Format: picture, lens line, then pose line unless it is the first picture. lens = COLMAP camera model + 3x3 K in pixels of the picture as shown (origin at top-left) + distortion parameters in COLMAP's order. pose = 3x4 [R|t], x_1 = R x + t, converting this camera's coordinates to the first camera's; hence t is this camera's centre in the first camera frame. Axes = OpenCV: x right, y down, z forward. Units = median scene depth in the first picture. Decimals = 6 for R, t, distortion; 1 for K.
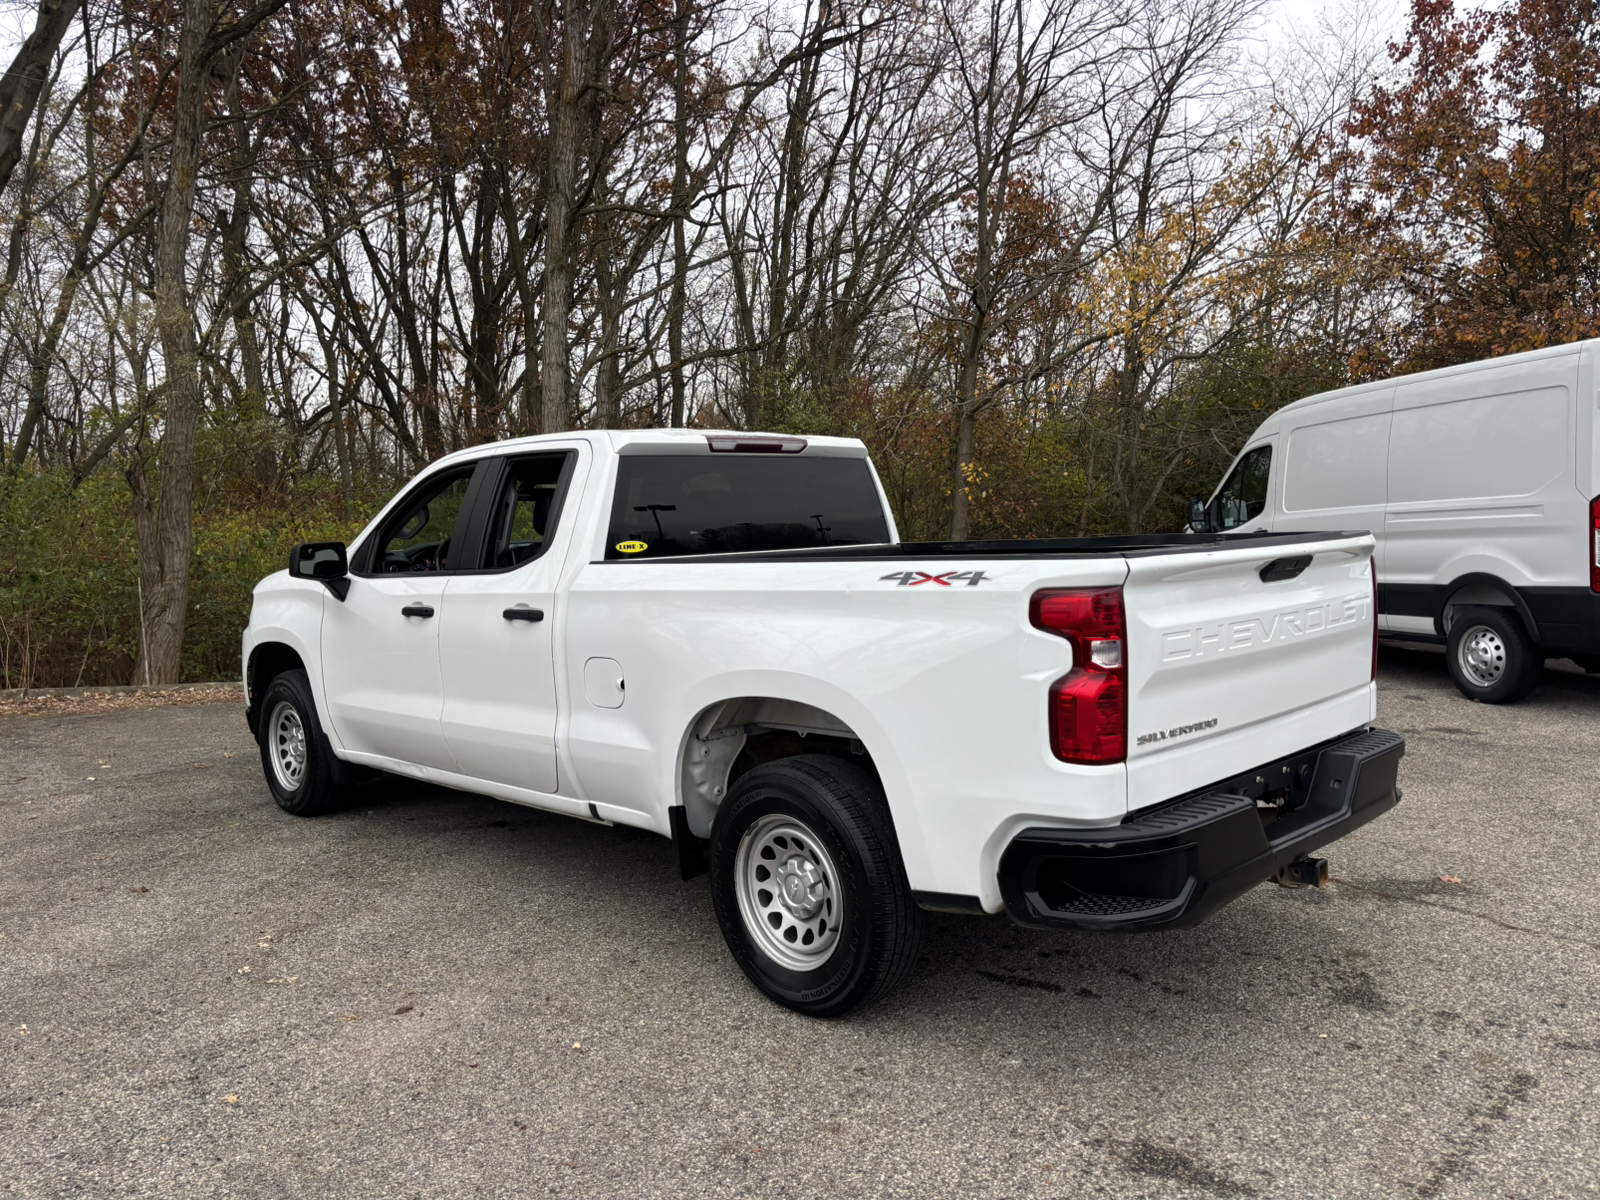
lens RADIAL K [[1235.5, 0, 800.2], [0, 1235.5, 574.8], [0, 0, 1]] dist [0.037157, -0.004975]
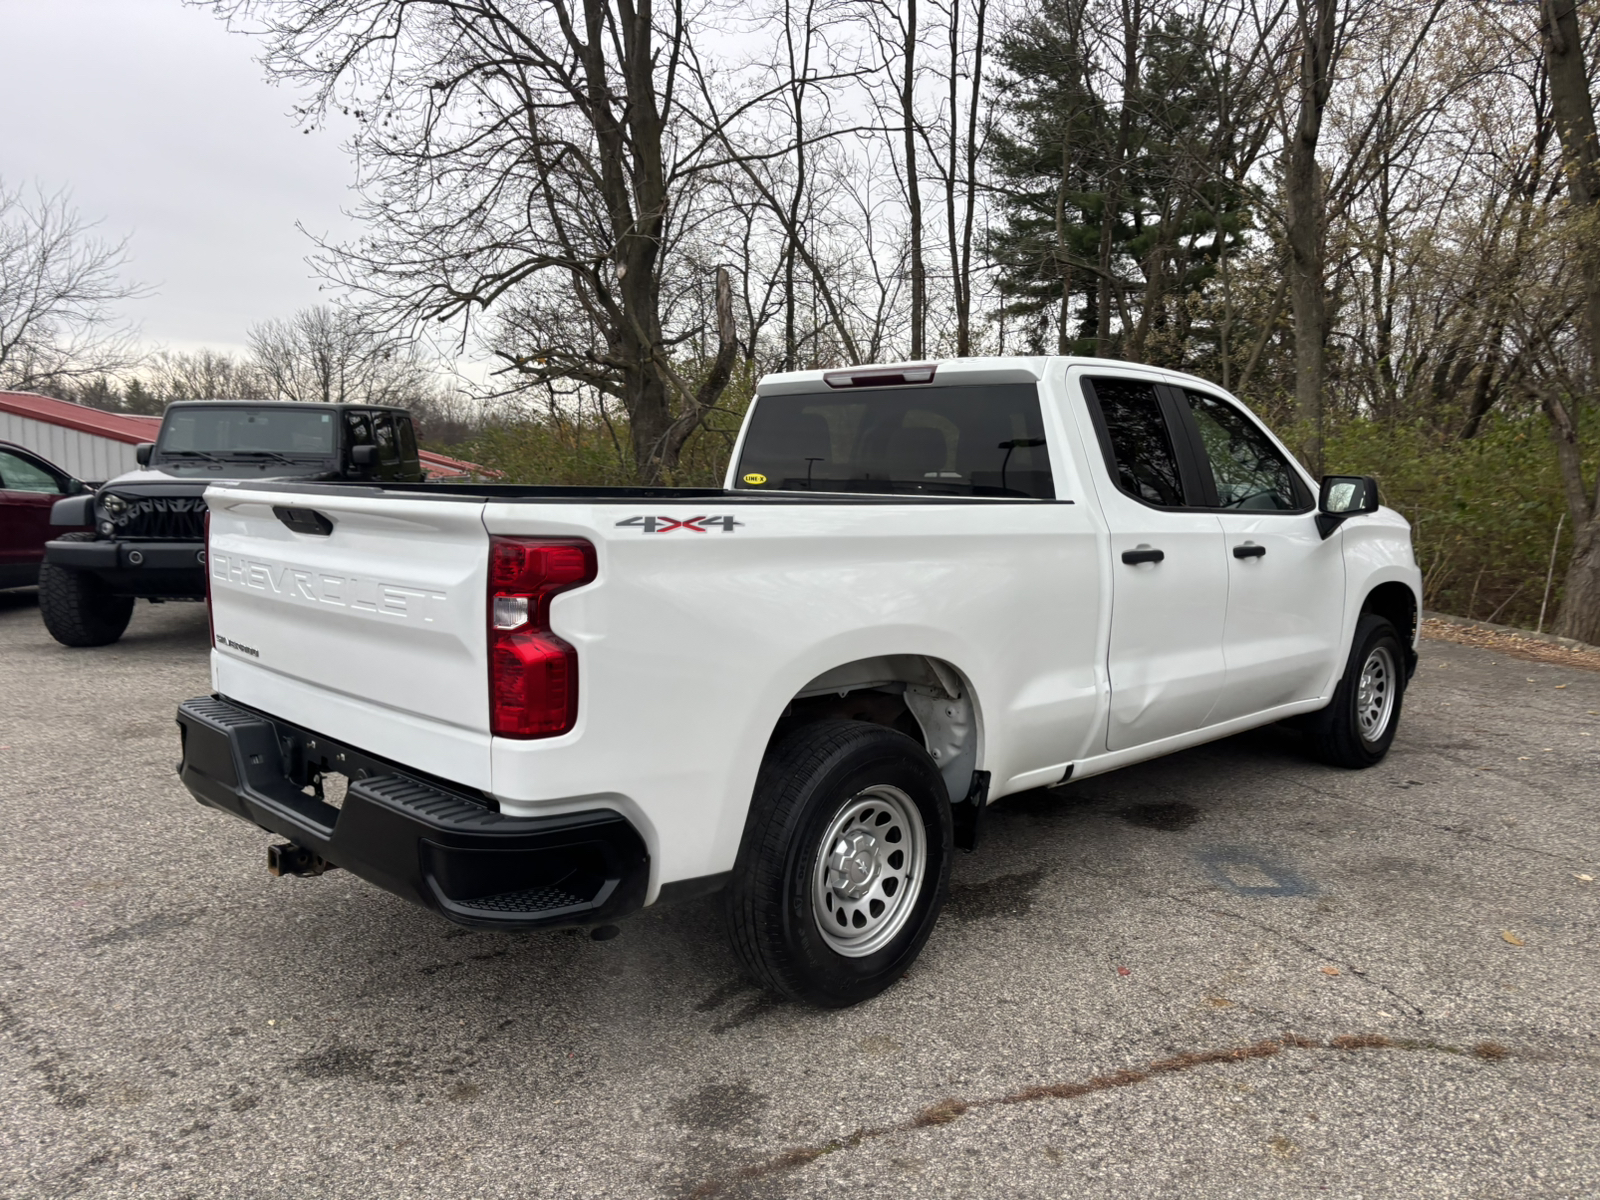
lens RADIAL K [[1205.1, 0, 796.2], [0, 1205.1, 594.9], [0, 0, 1]] dist [0.067102, -0.071297]
pose [[-0.009646, 0.136239, -0.990629, 1.163787], [-0.058431, 0.988906, 0.136571, -0.084730], [0.998245, 0.059200, -0.001578, 1.257779]]
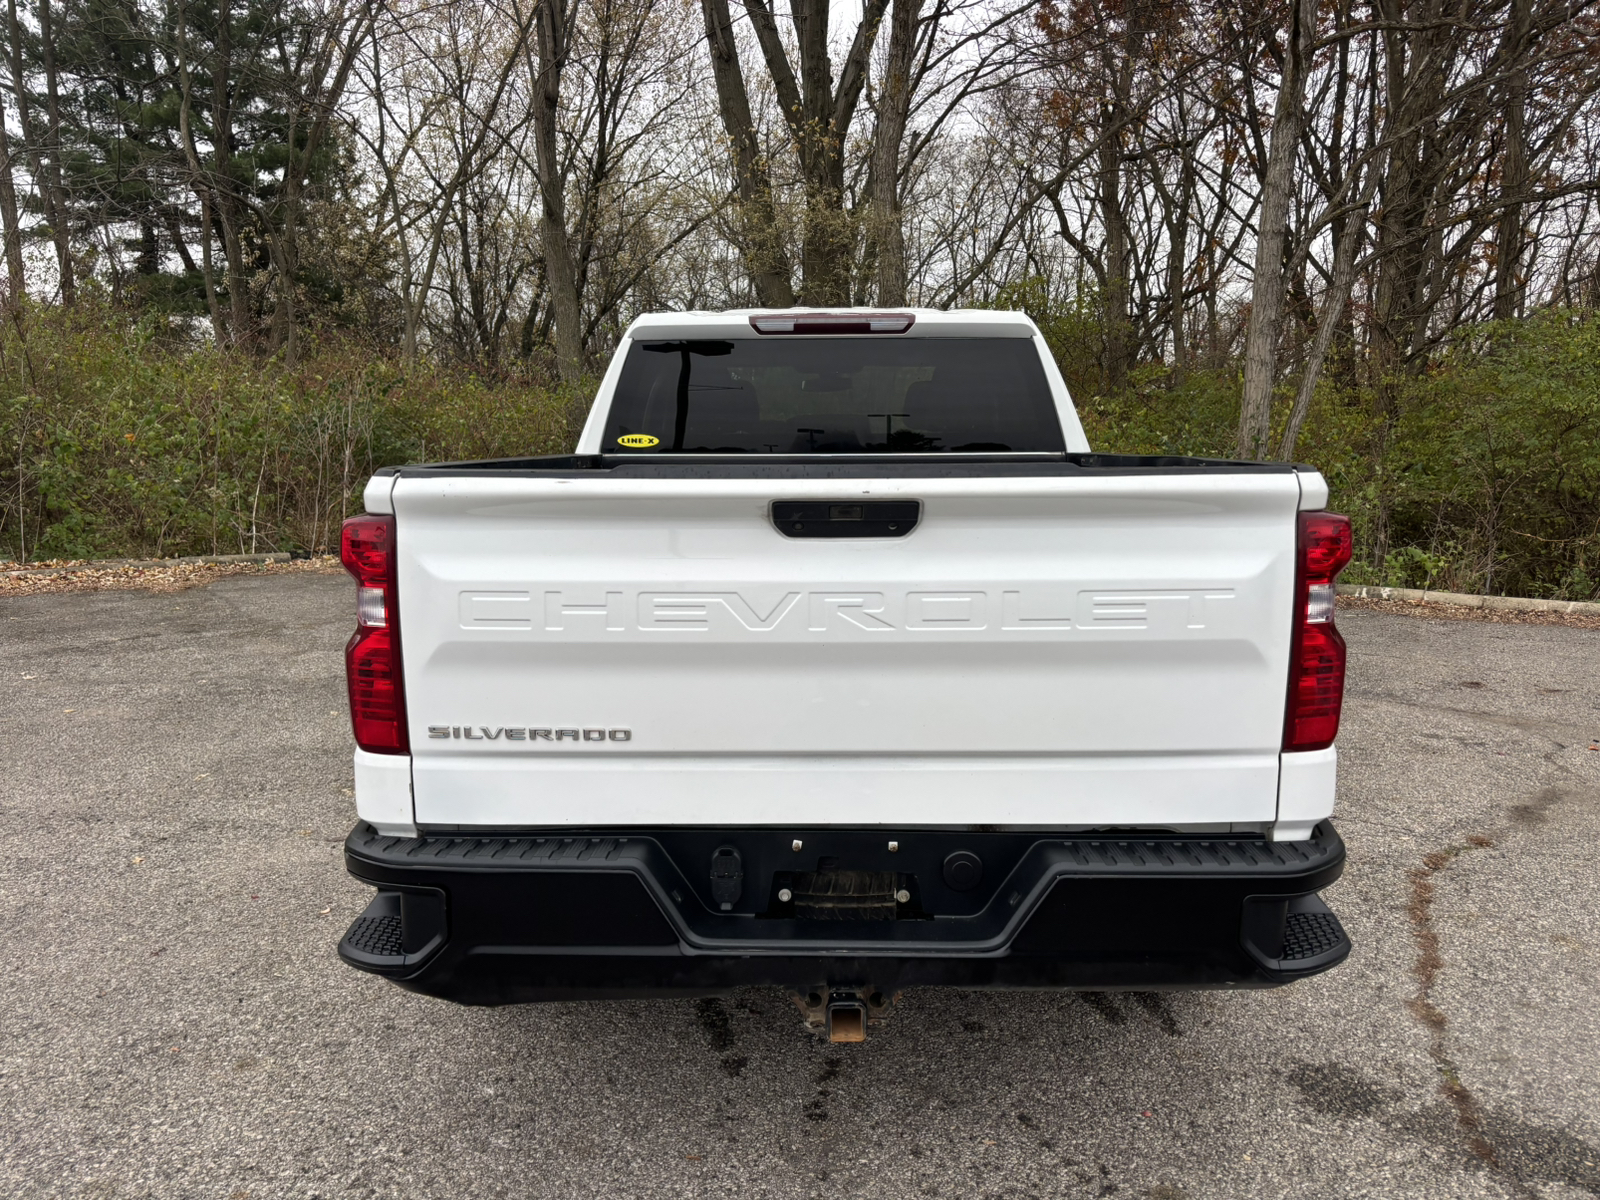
lens RADIAL K [[1223.4, 0, 800.0], [0, 1223.4, 600.0], [0, 0, 1]] dist [0.020453, -0.002843]
pose [[0.693599, 0.130240, -0.708490, 0.741139], [-0.049559, 0.989817, 0.133438, -0.039806], [0.718654, -0.057441, 0.692991, 0.532250]]
